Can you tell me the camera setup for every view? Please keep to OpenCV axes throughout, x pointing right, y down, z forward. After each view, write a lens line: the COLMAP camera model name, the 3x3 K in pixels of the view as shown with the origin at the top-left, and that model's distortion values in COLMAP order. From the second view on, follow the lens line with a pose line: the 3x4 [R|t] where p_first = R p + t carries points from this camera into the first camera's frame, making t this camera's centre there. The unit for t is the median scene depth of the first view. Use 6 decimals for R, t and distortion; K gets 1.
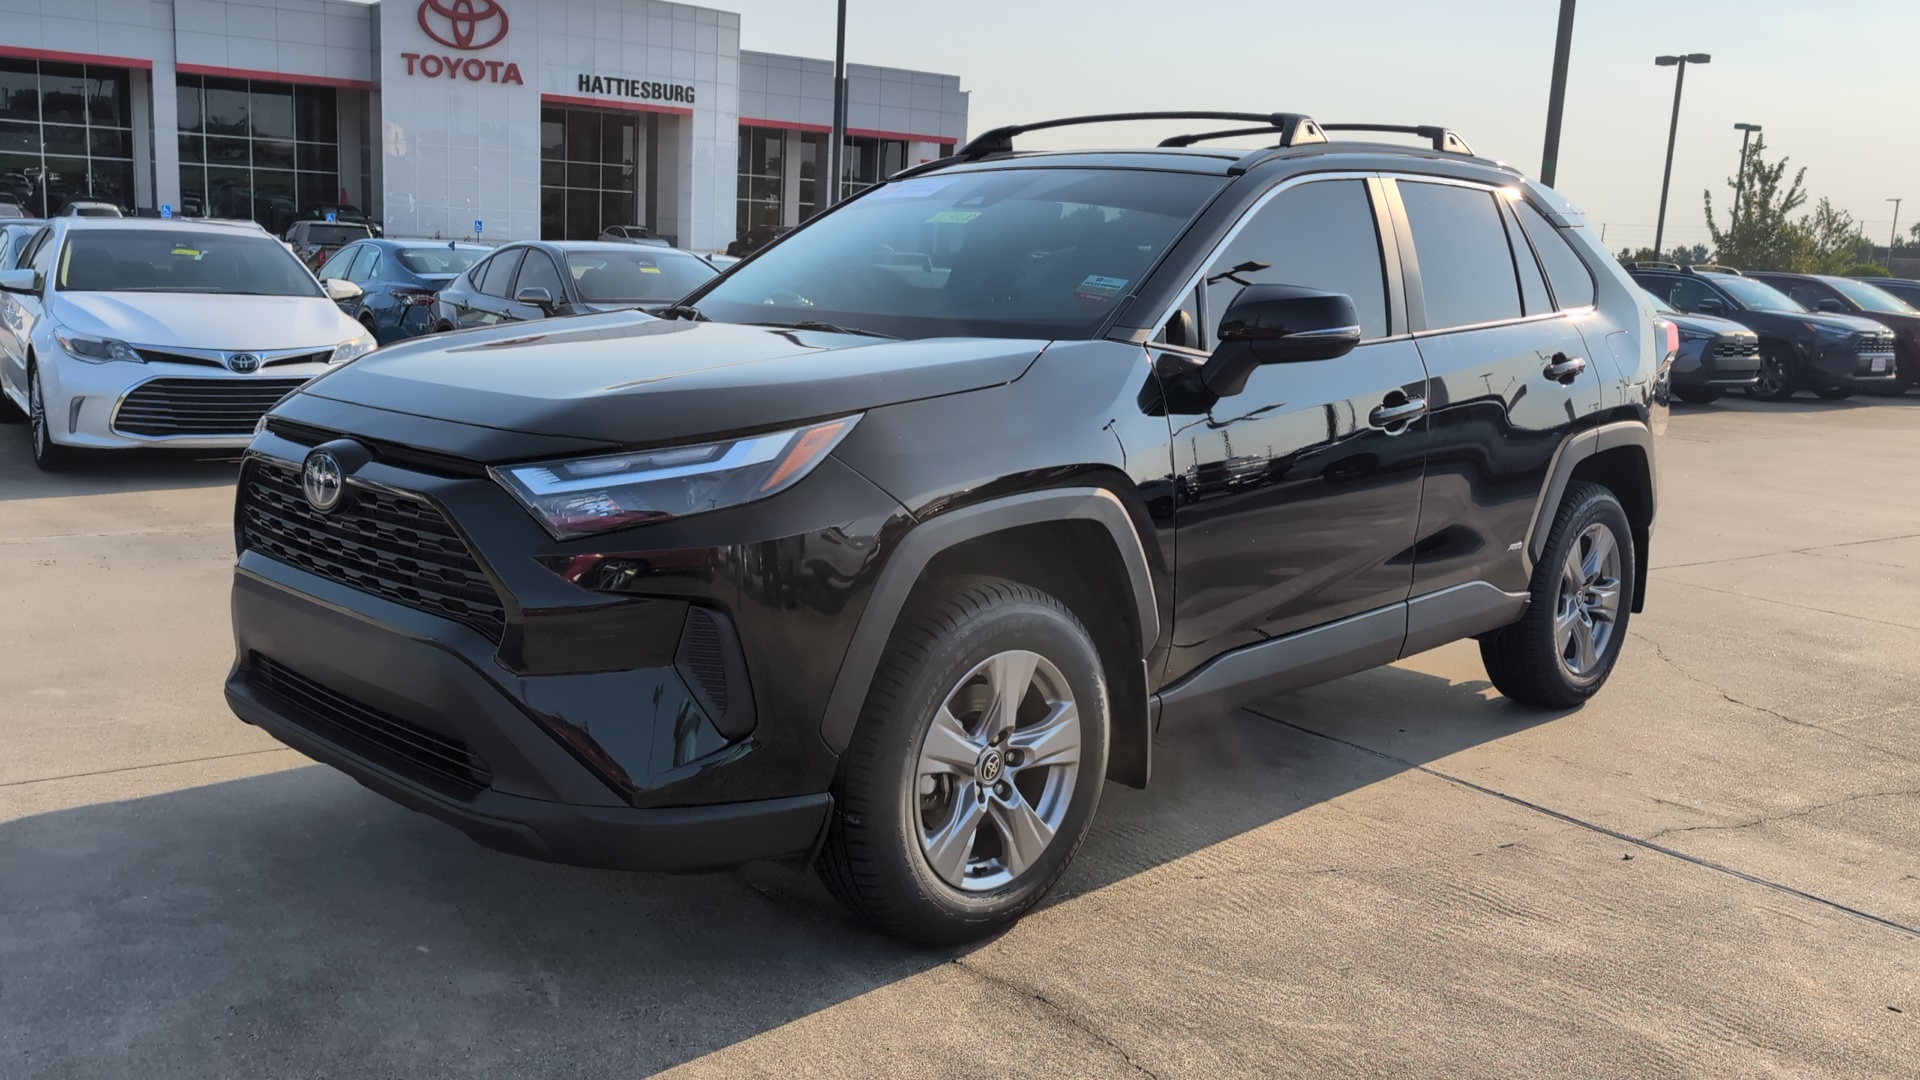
lens RADIAL K [[1623.8, 0, 954.9], [0, 1623.8, 573.0], [0, 0, 1]] dist [0.040461, -0.071122]
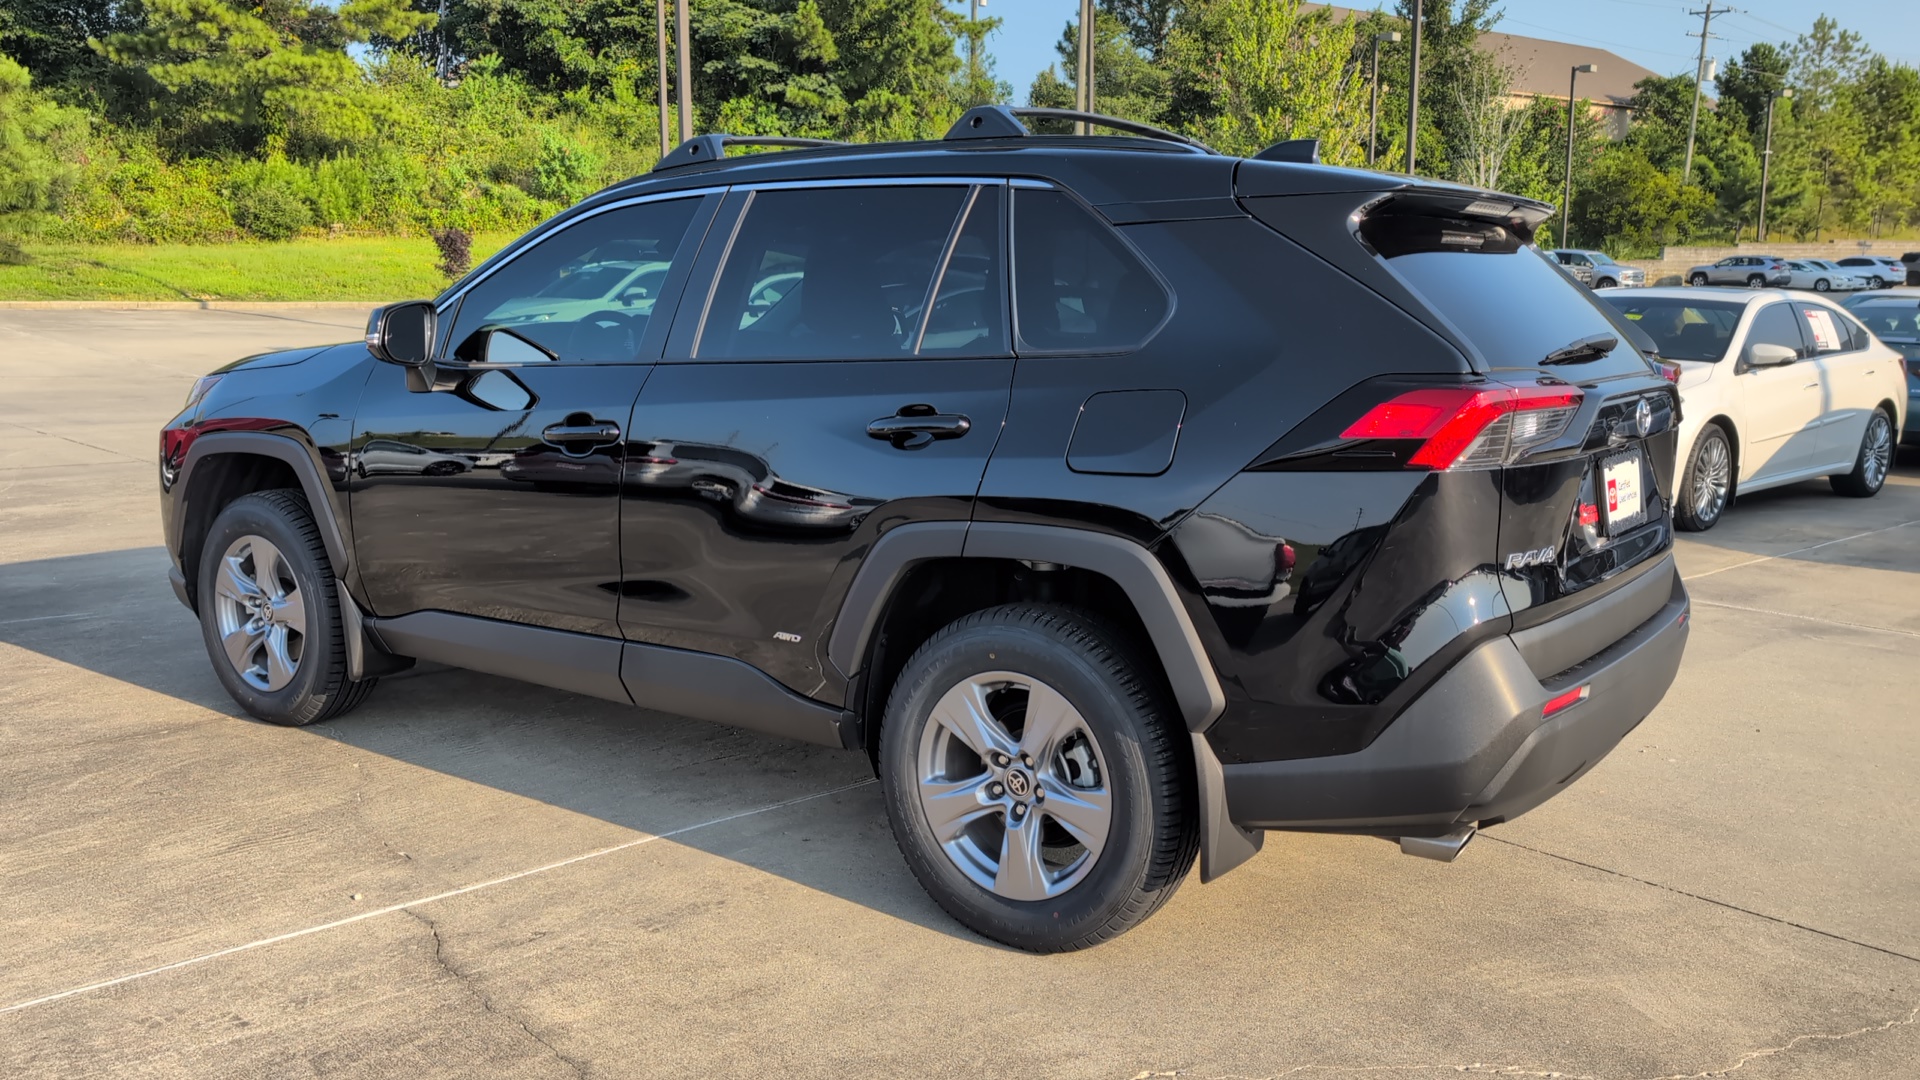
lens RADIAL K [[1637.2, 0, 960.0], [0, 1637.2, 540.0], [0, 0, 1]] dist [0.017865, -0.011040]
pose [[0.138479, 0.122133, -0.982806, 0.094340], [-0.195974, 0.976123, 0.093690, -0.012810], [0.970782, 0.179631, 0.159108, 0.079071]]
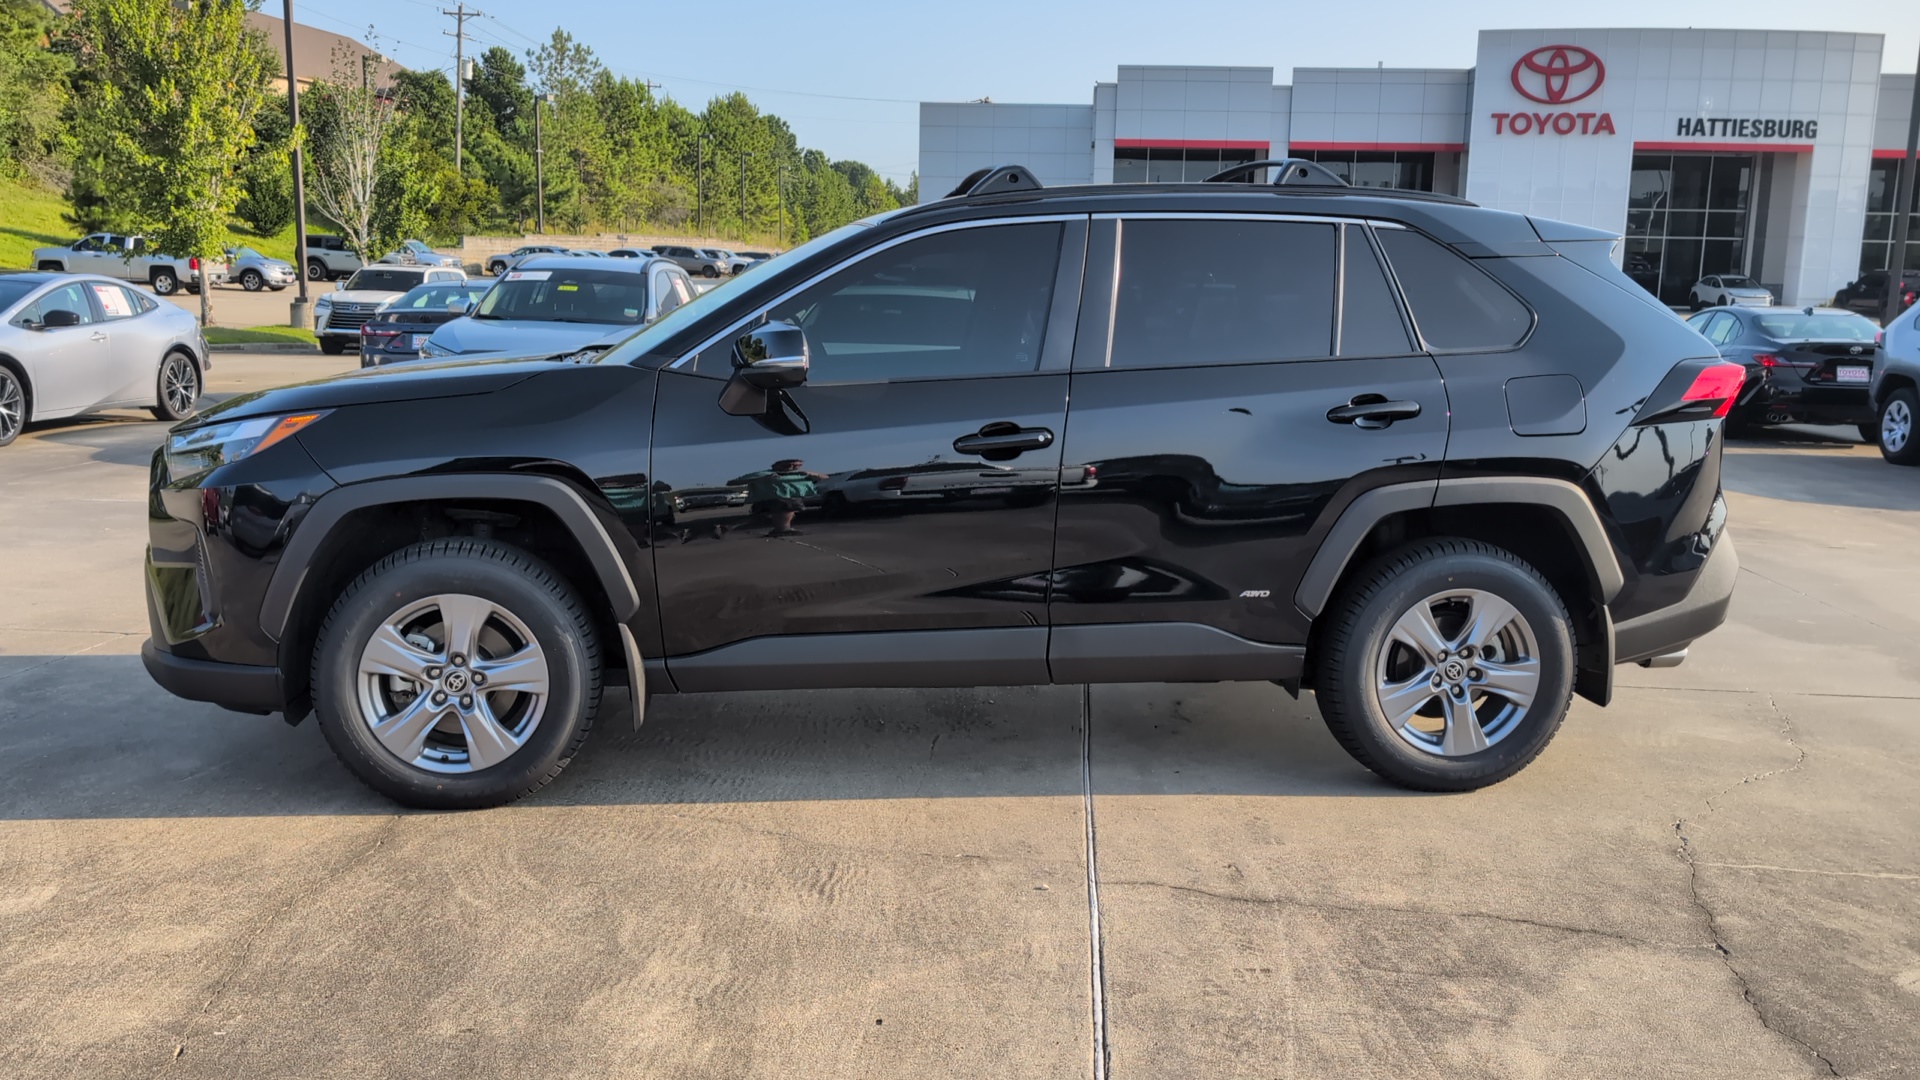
lens RADIAL K [[1623.8, 0, 954.9], [0, 1623.8, 573.0], [0, 0, 1]] dist [0.040461, -0.071122]
pose [[0.773544, 0.087975, -0.627606, 0.067389], [-0.108686, 0.994062, 0.005383, -0.001231], [0.624353, 0.064048, 0.778512, 0.011888]]
